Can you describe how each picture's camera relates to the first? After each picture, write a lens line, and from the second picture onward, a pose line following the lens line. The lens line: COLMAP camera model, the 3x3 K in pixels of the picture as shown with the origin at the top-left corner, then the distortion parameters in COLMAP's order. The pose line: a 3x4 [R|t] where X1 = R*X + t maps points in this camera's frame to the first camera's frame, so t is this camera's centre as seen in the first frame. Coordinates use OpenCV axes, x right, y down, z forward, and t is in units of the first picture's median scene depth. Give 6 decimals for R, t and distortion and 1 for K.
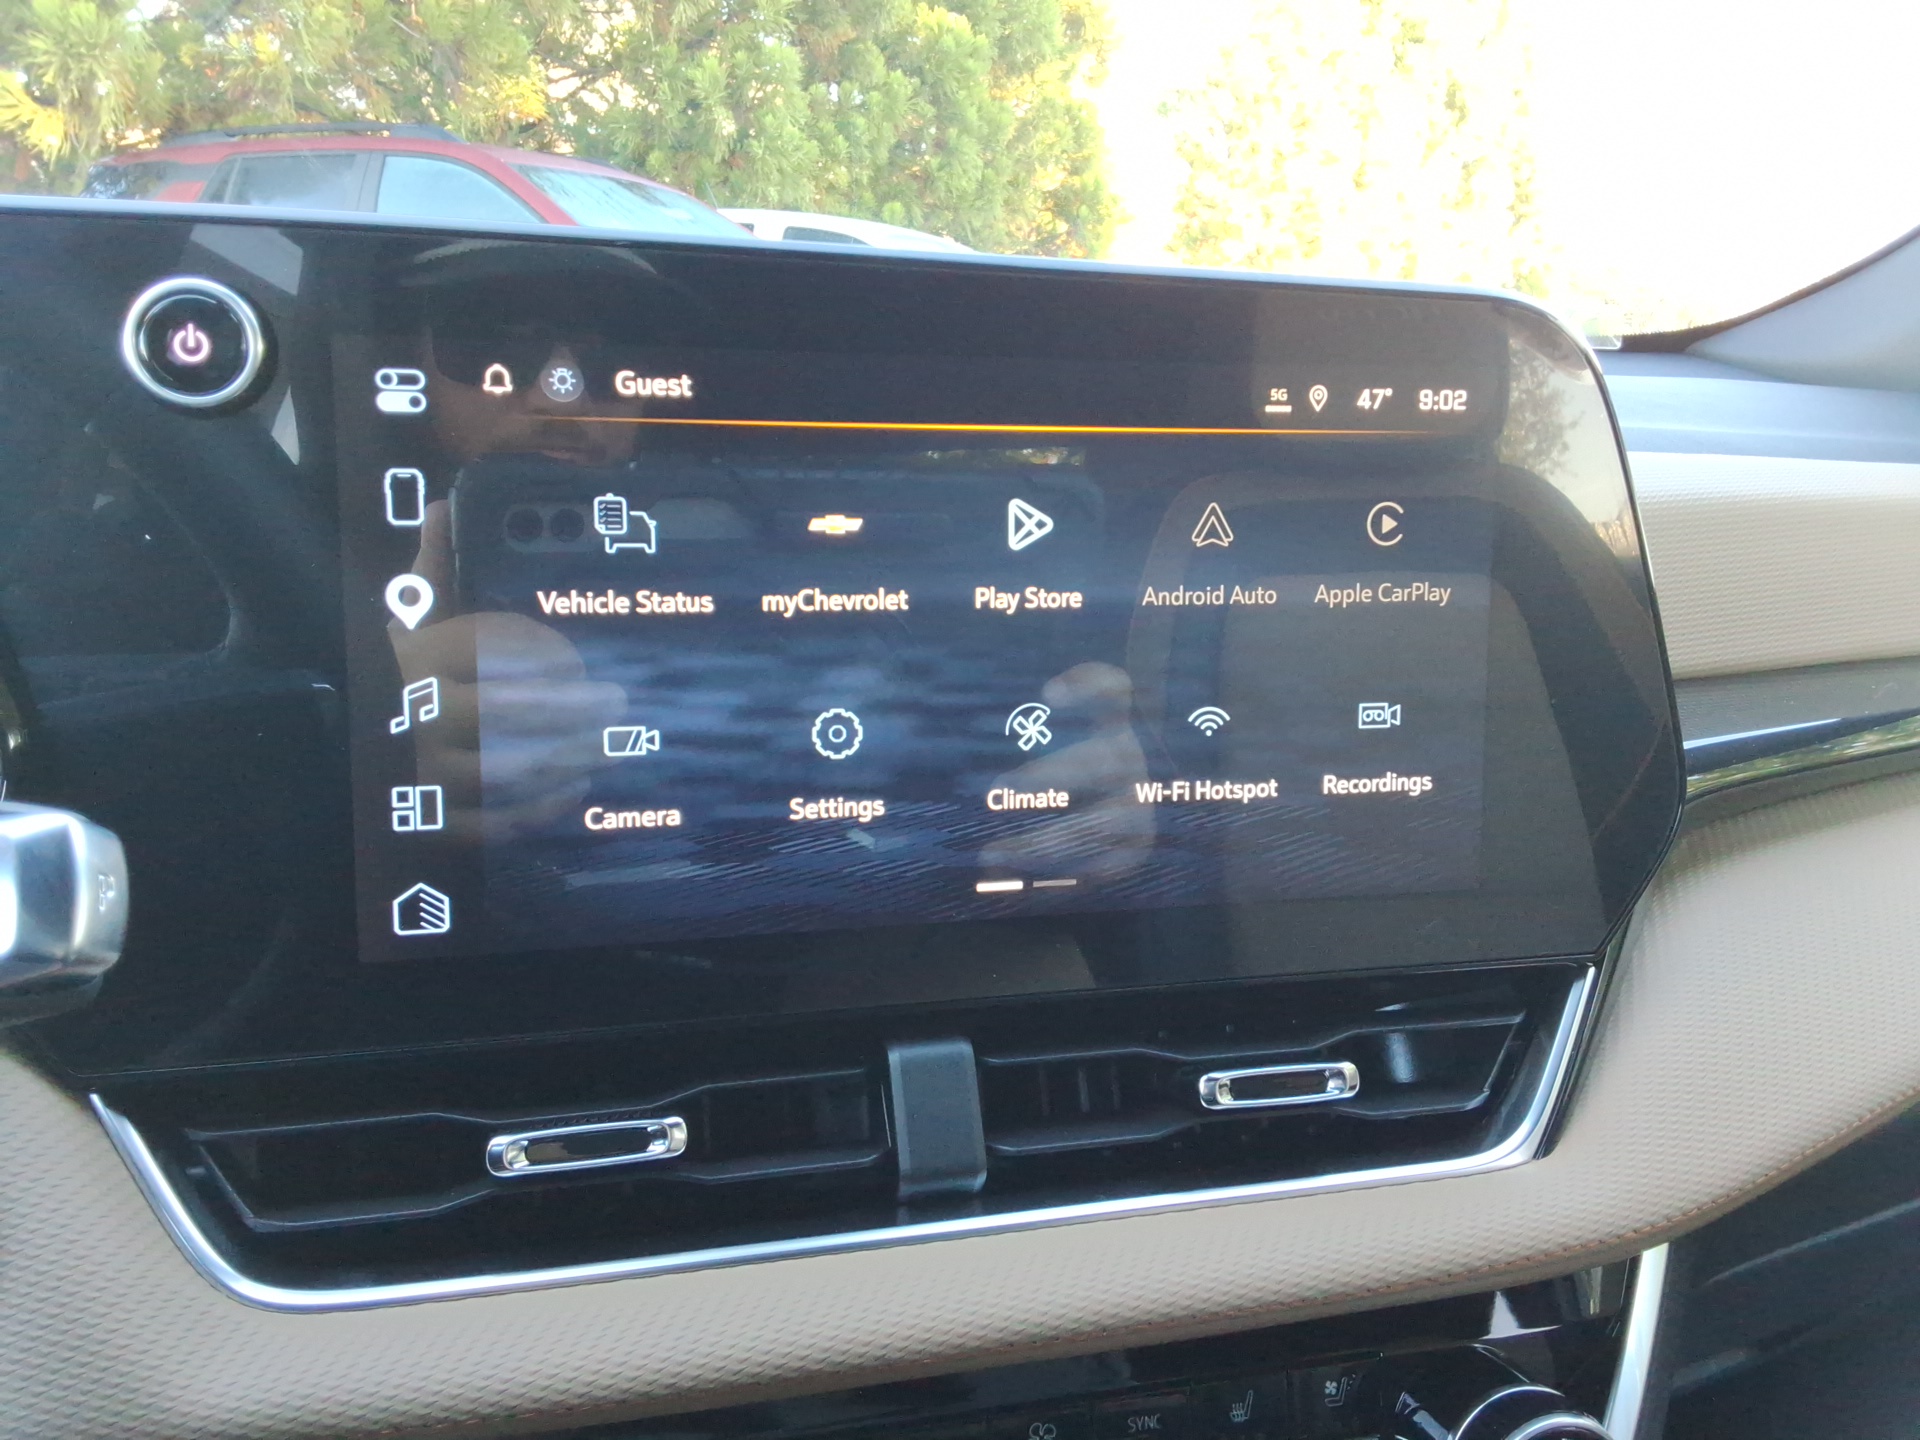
lens RADIAL K [[1525.3, 0, 928.4], [0, 1525.3, 716.6], [0, 0, 1]] dist [0.083271, -0.126653]
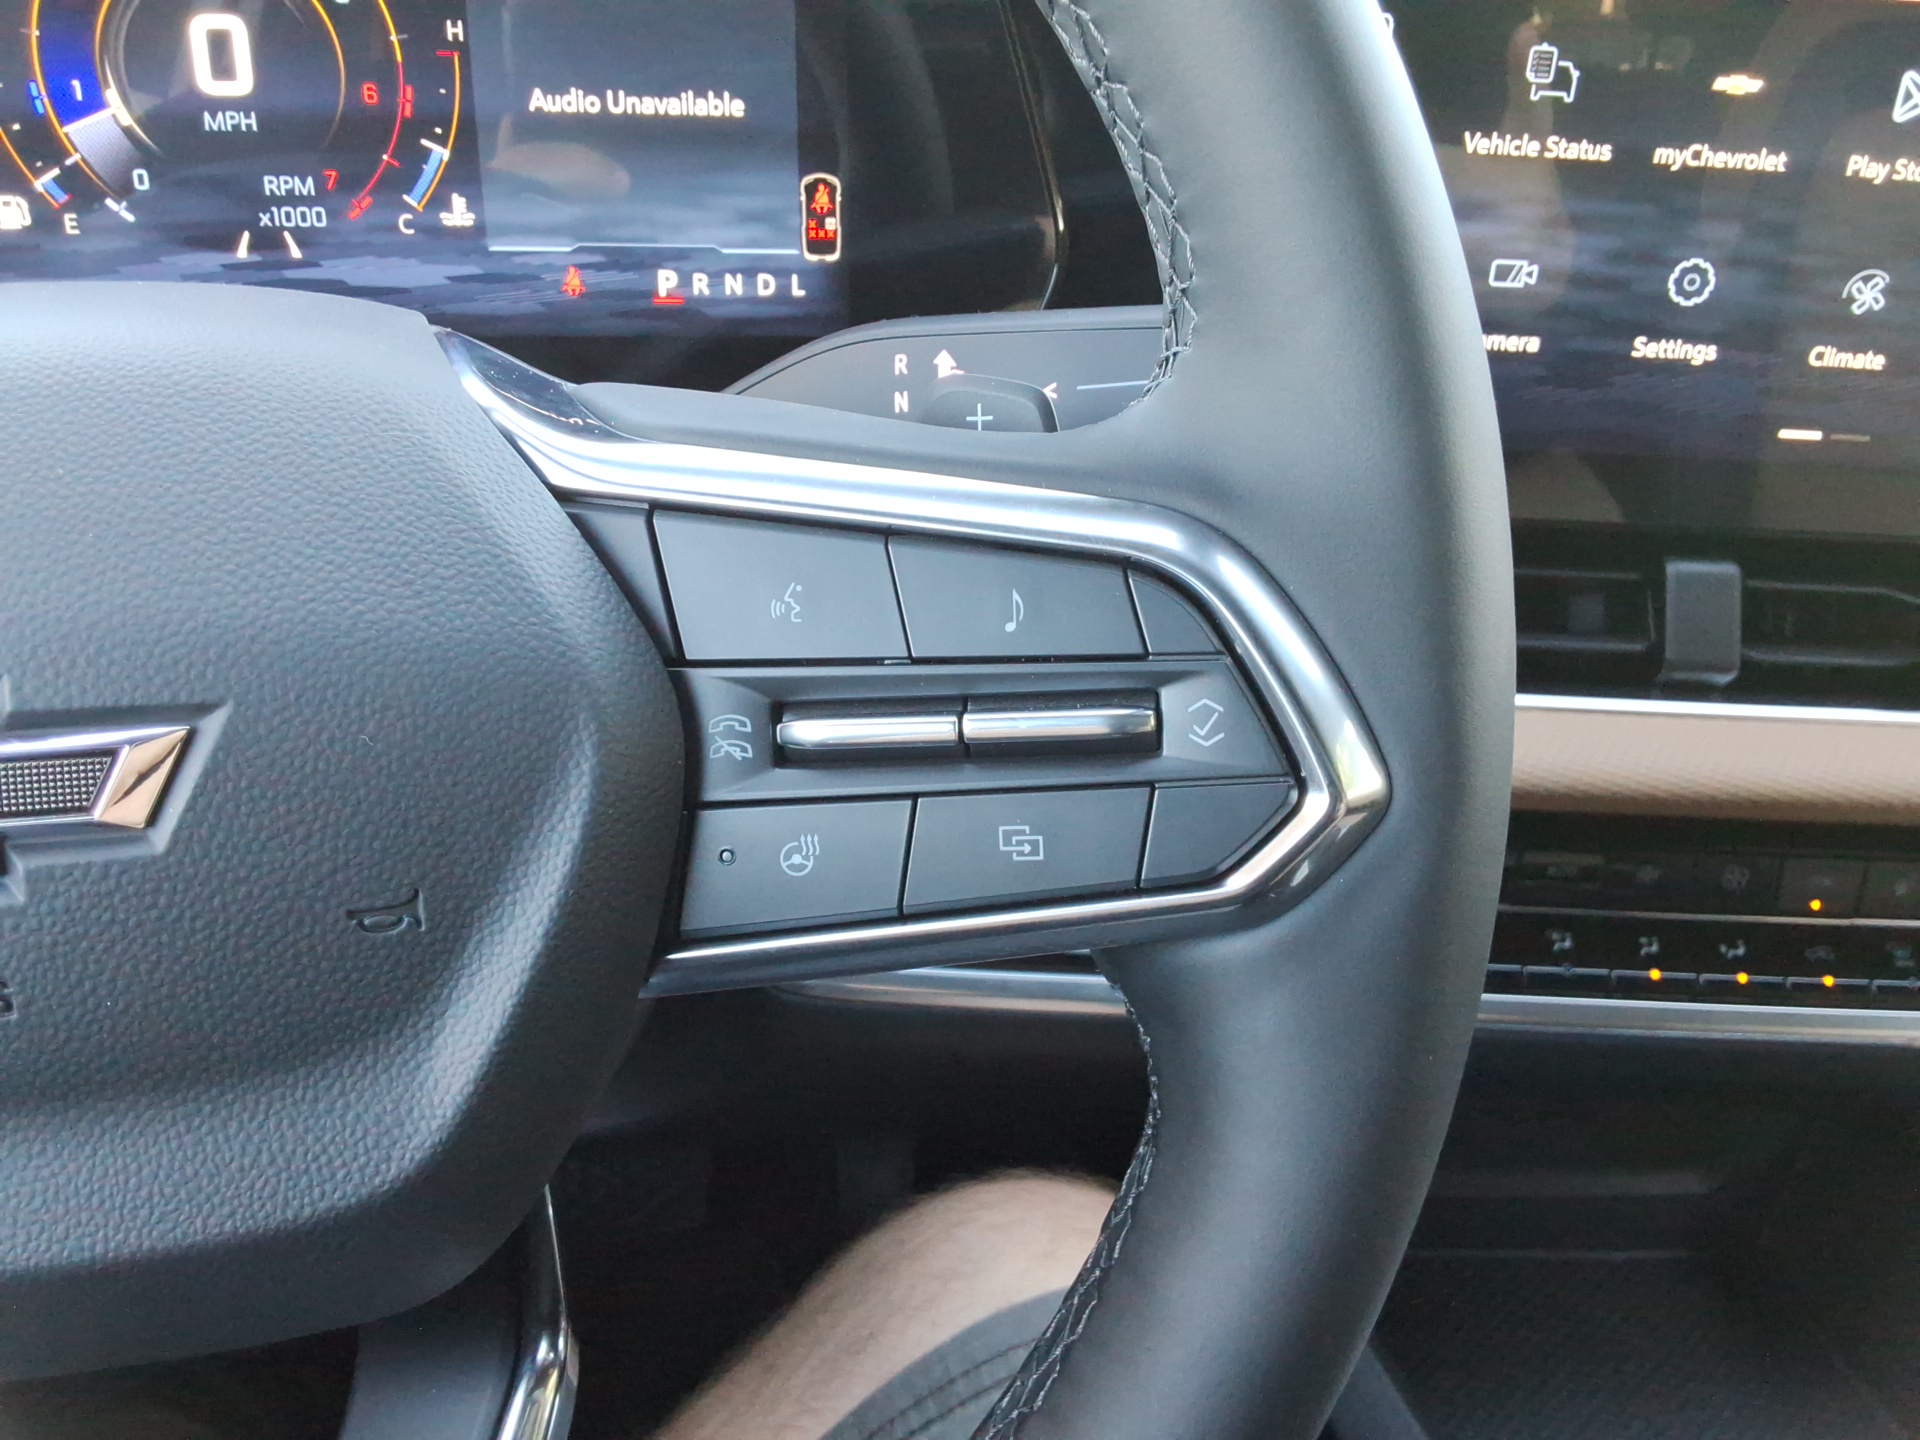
lens RADIAL K [[1519.3, 0, 961.2], [0, 1519.3, 724.7], [0, 0, 1]] dist [0.081183, -0.131793]
pose [[0.967281, 0.151647, -0.203399, -0.300956], [-0.081719, 0.945203, 0.316091, 0.005001], [0.240187, -0.289128, 0.926669, -0.277211]]
